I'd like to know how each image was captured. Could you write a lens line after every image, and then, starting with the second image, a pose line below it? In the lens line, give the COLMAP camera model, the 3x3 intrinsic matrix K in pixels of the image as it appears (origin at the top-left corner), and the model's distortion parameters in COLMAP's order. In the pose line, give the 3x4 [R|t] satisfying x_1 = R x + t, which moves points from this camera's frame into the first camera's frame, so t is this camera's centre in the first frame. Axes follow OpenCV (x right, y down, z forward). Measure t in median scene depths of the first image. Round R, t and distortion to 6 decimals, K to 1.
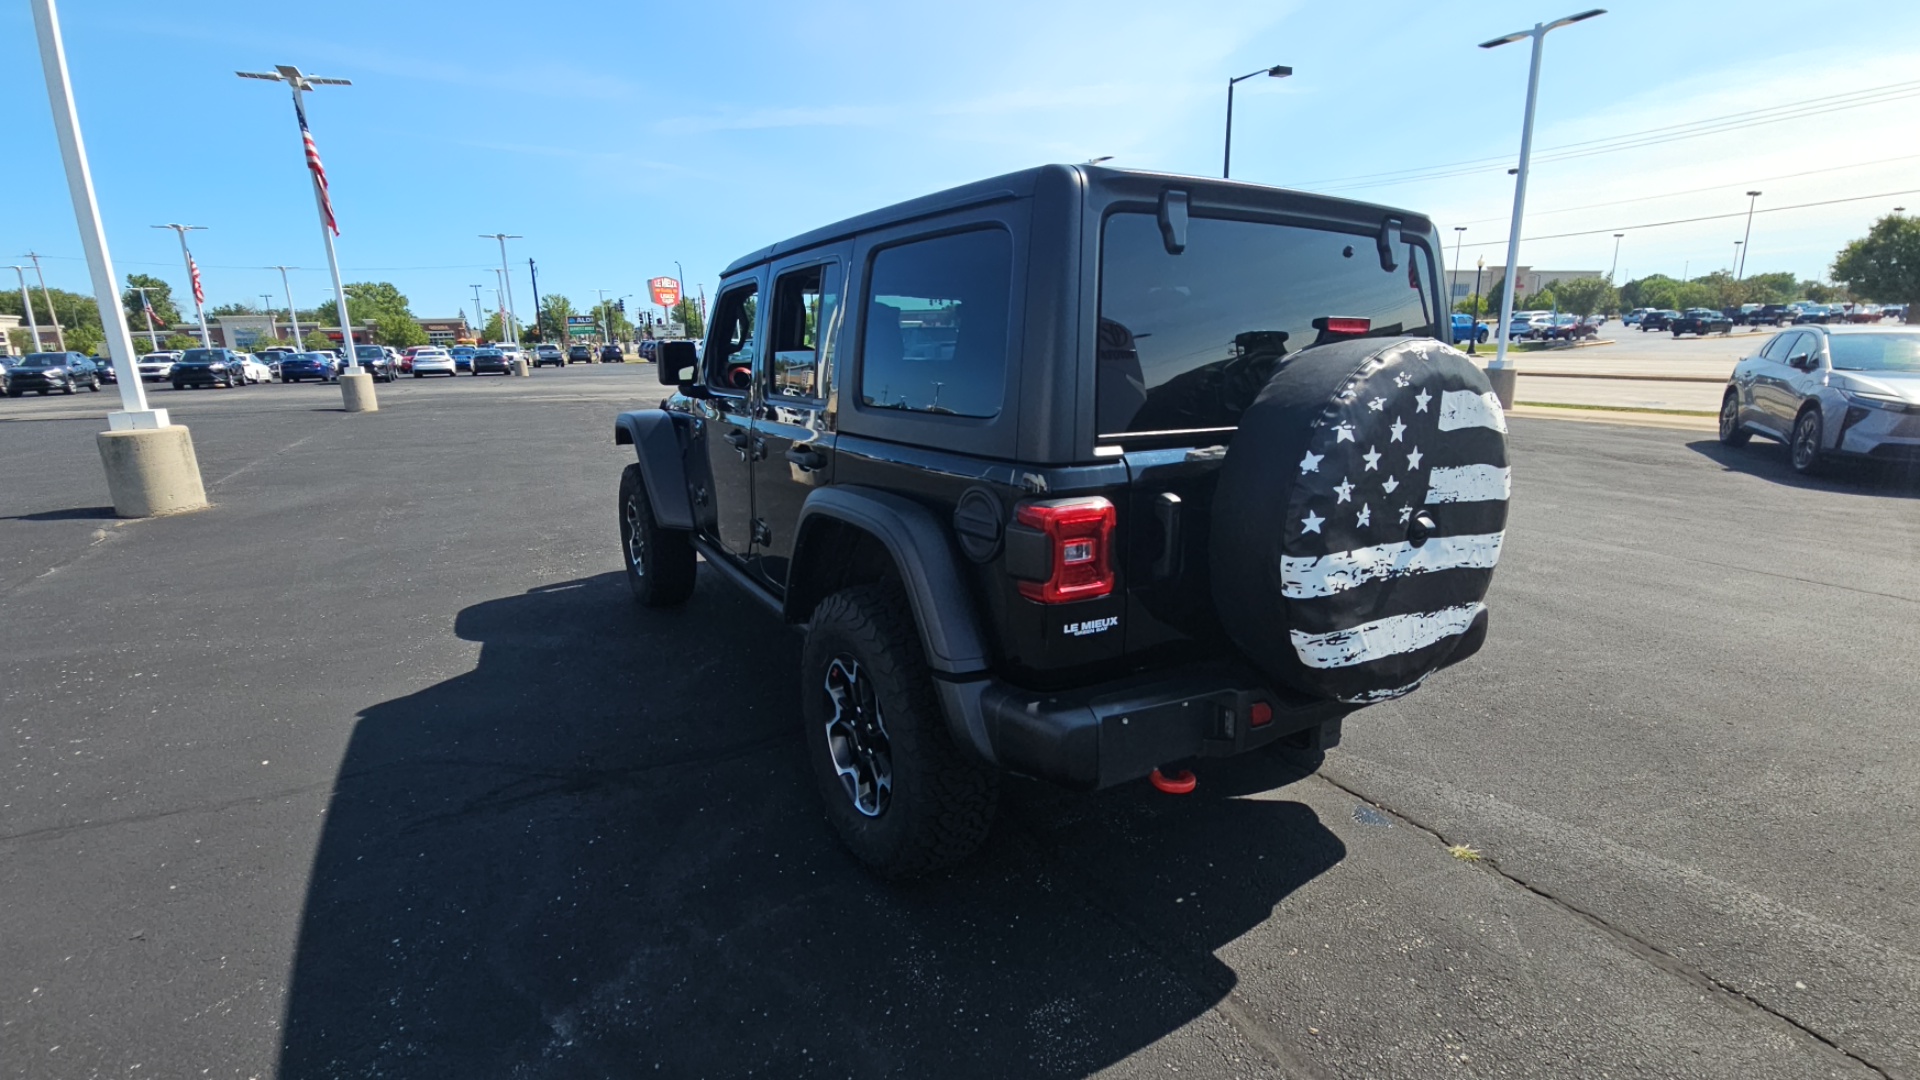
lens RADIAL K [[859.6, 0, 980.8], [0, 859.6, 543.6], [0, 0, 1]] dist [0.008920, -0.006528]
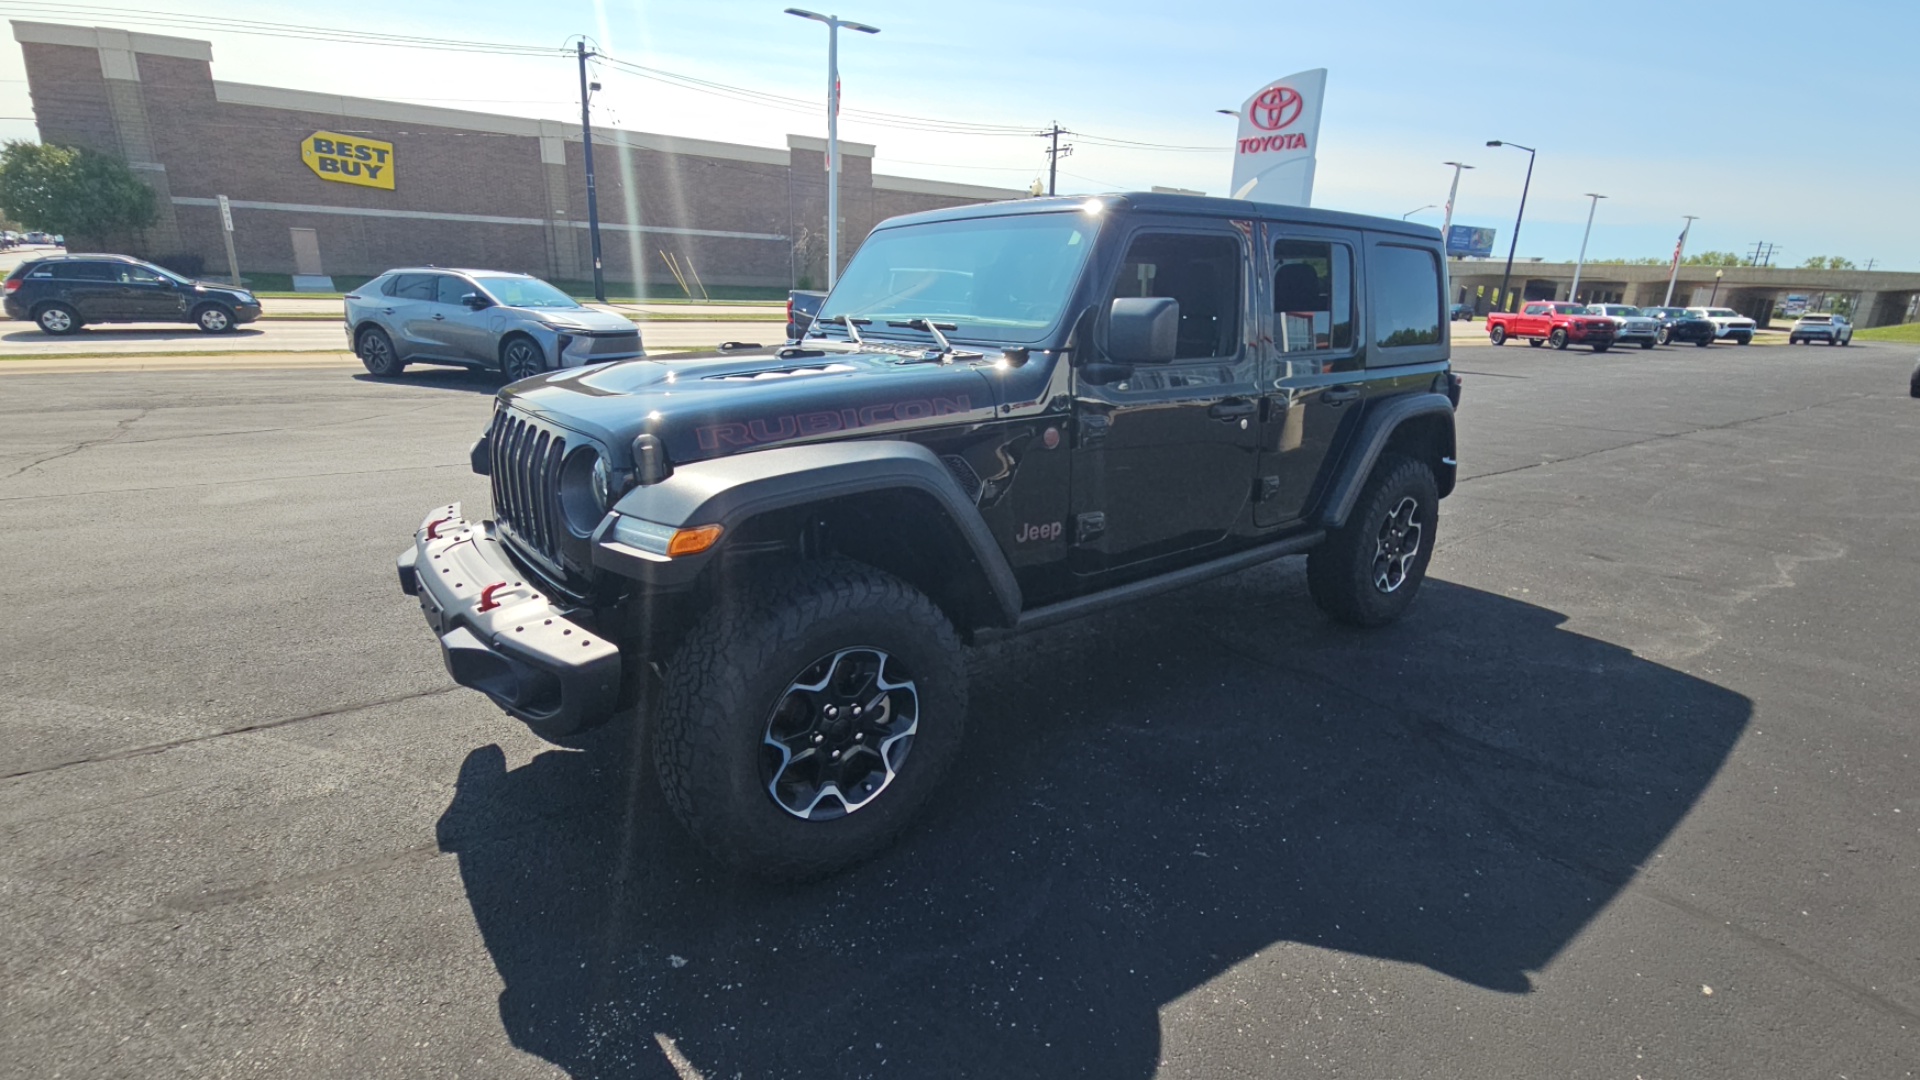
lens RADIAL K [[859.6, 0, 980.8], [0, 859.6, 543.6], [0, 0, 1]] dist [0.008920, -0.006528]
pose [[-0.132965, -0.276001, 0.951916, -0.534653], [0.203535, 0.932370, 0.298763, -0.144745], [-0.969997, 0.233473, -0.067797, 0.624234]]
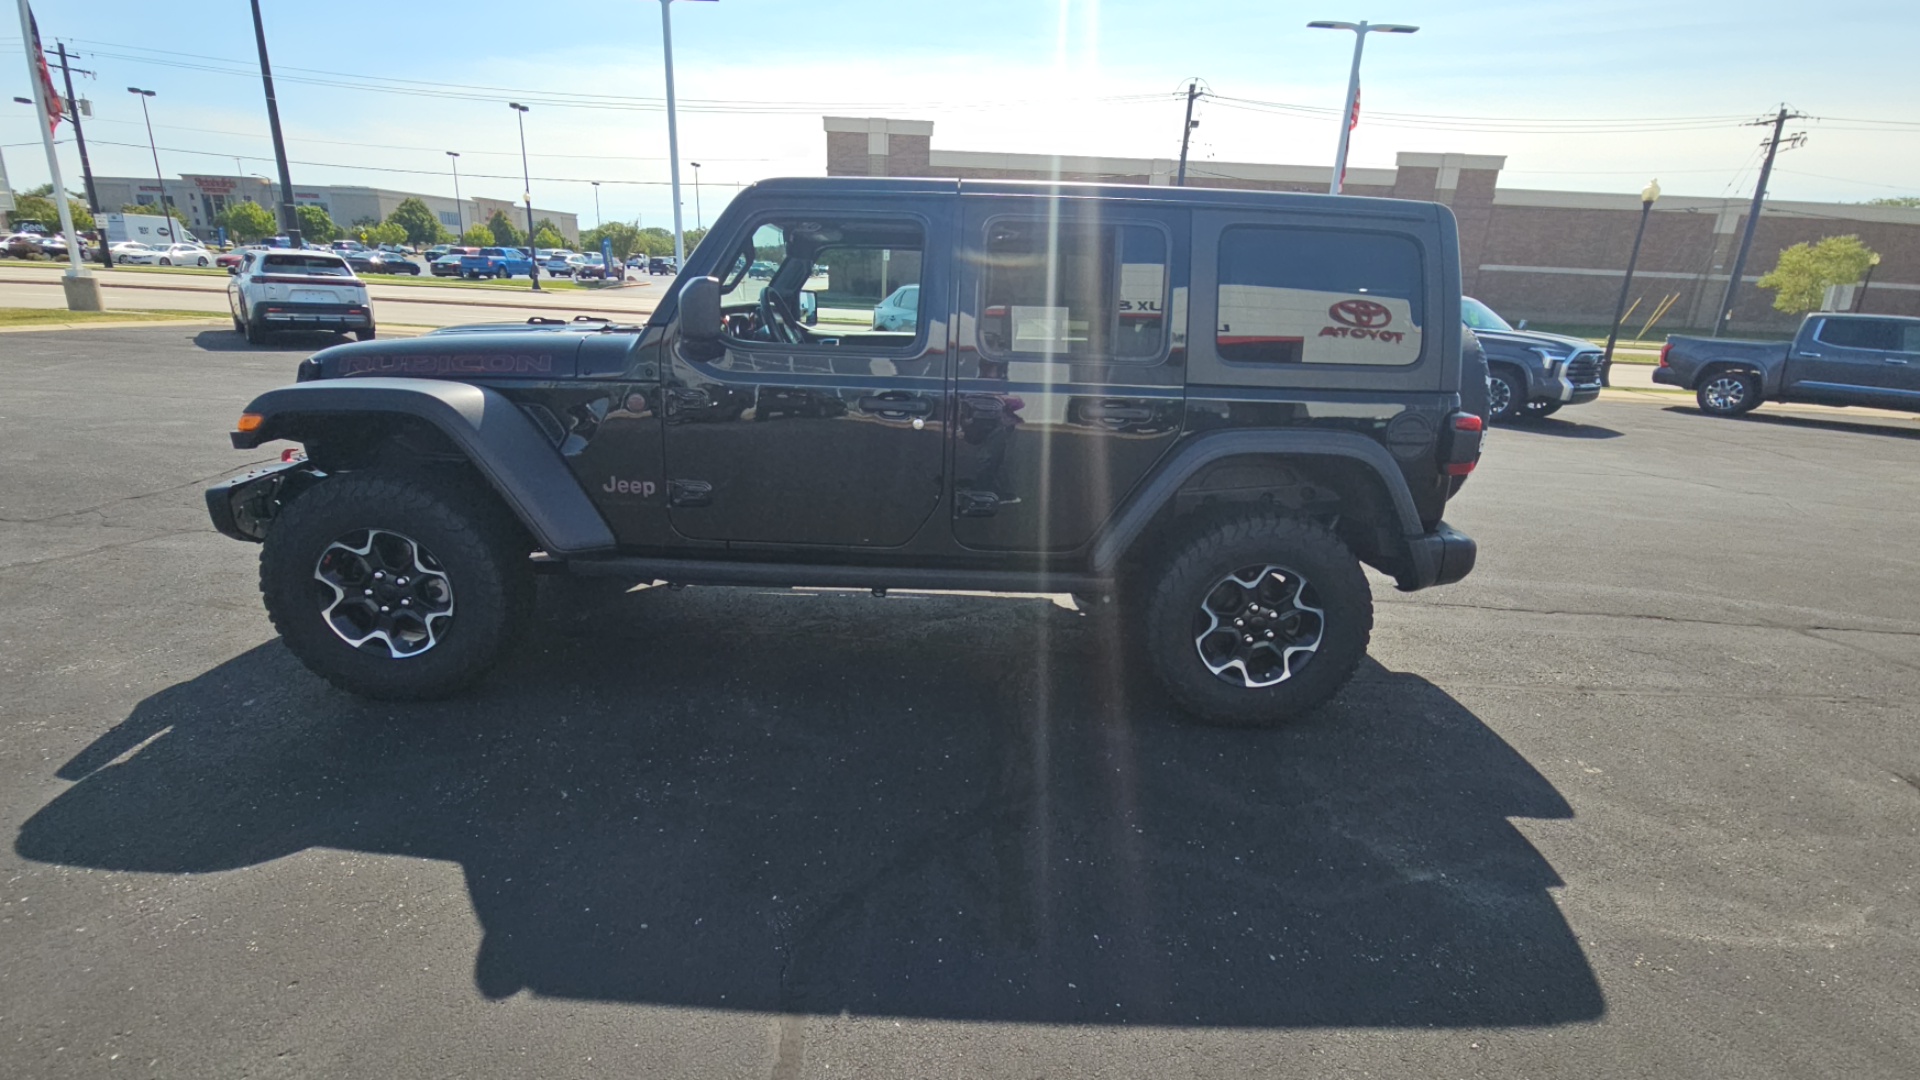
lens RADIAL K [[859.6, 0, 980.8], [0, 859.6, 543.6], [0, 0, 1]] dist [0.008920, -0.006528]
pose [[0.510524, -0.210150, 0.833788, -0.450975], [0.149034, 0.976624, 0.154898, -0.048944], [-0.846850, 0.045184, 0.529910, 0.225312]]
